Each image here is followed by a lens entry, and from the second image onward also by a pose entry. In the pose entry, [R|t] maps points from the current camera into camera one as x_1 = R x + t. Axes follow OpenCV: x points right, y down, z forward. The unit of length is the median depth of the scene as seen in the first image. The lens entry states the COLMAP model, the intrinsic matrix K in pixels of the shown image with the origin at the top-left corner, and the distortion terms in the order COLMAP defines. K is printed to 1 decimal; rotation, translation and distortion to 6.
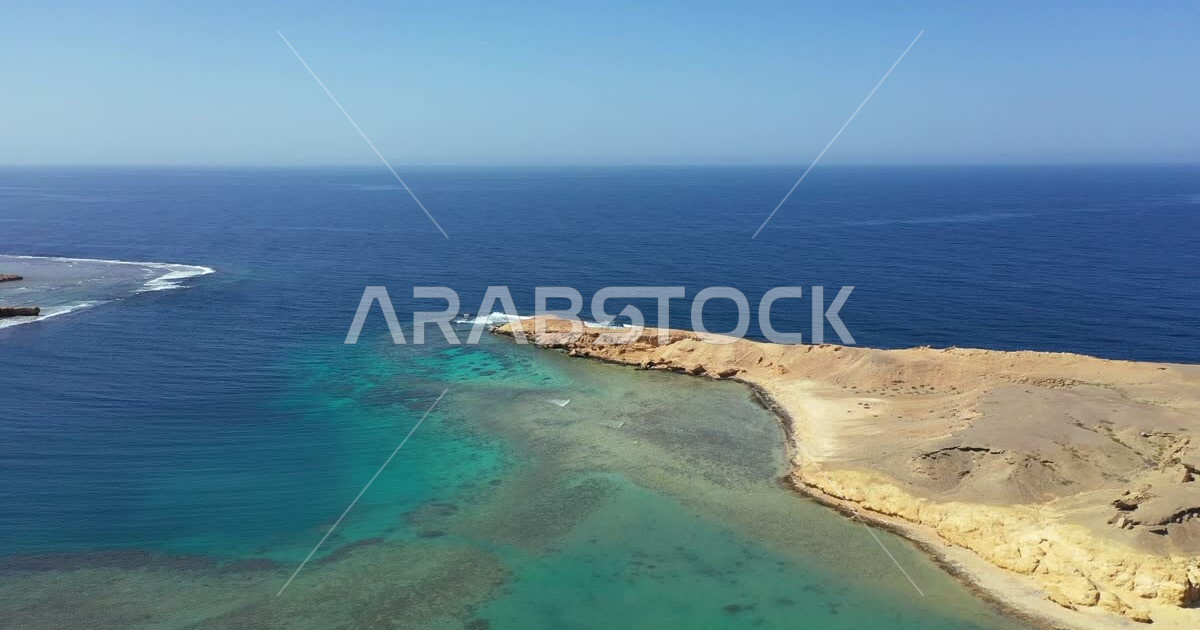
lens RADIAL K [[957.9, 0, 600.0], [0, 957.9, 315.0], [0, 0, 1]] dist [0.009658, 0.012321]
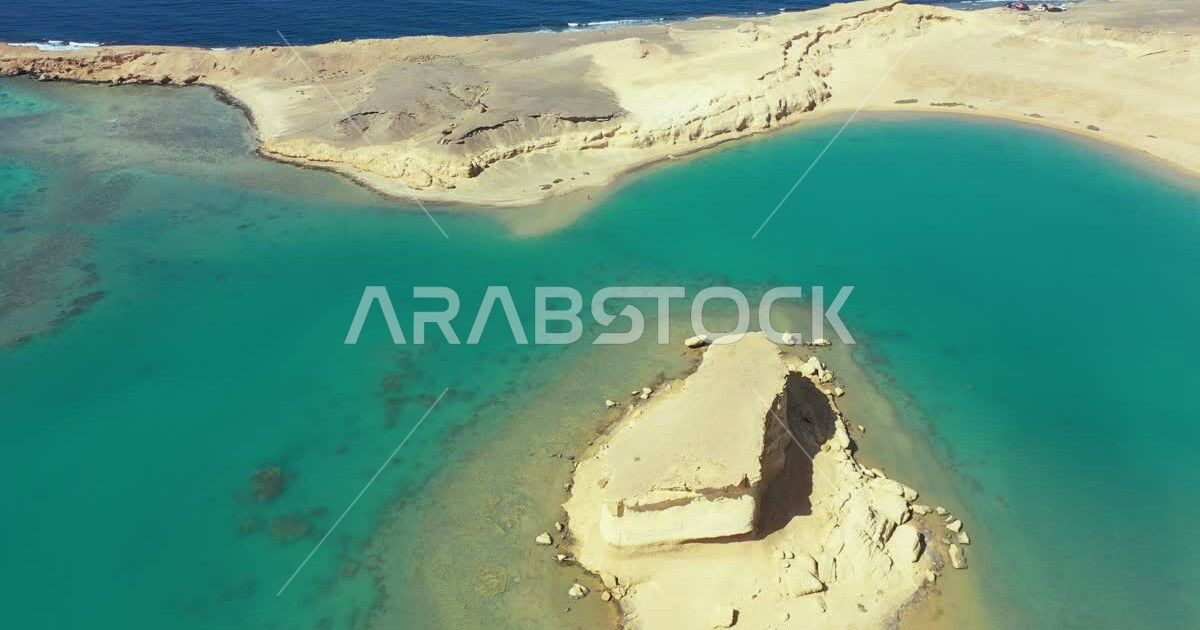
lens RADIAL K [[957.9, 0, 600.0], [0, 957.9, 315.0], [0, 0, 1]] dist [0.009658, 0.012321]
pose [[0.845439, -0.253135, 0.470272, -0.124316], [0.081403, 0.931328, 0.354967, -0.081597], [-0.527833, -0.261821, 0.807987, -0.574274]]
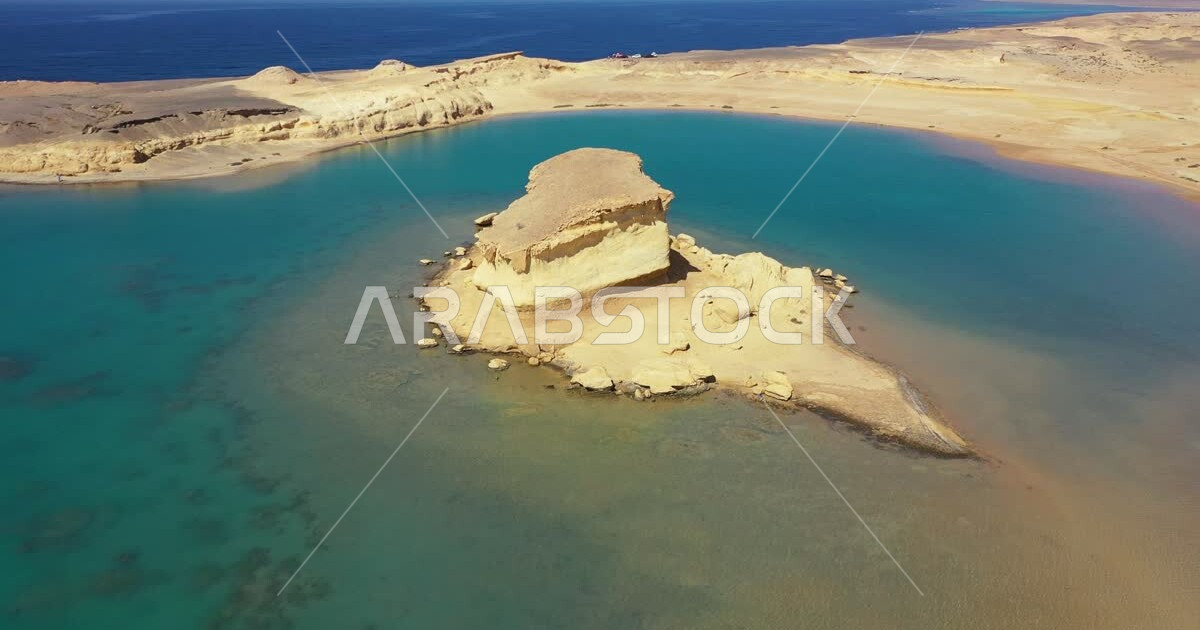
lens RADIAL K [[957.9, 0, 600.0], [0, 957.9, 315.0], [0, 0, 1]] dist [0.009658, 0.012321]
pose [[0.530570, -0.267502, 0.804325, -0.270310], [0.134519, 0.963445, 0.231688, 0.190224], [-0.836899, -0.014730, 0.547159, -0.419664]]
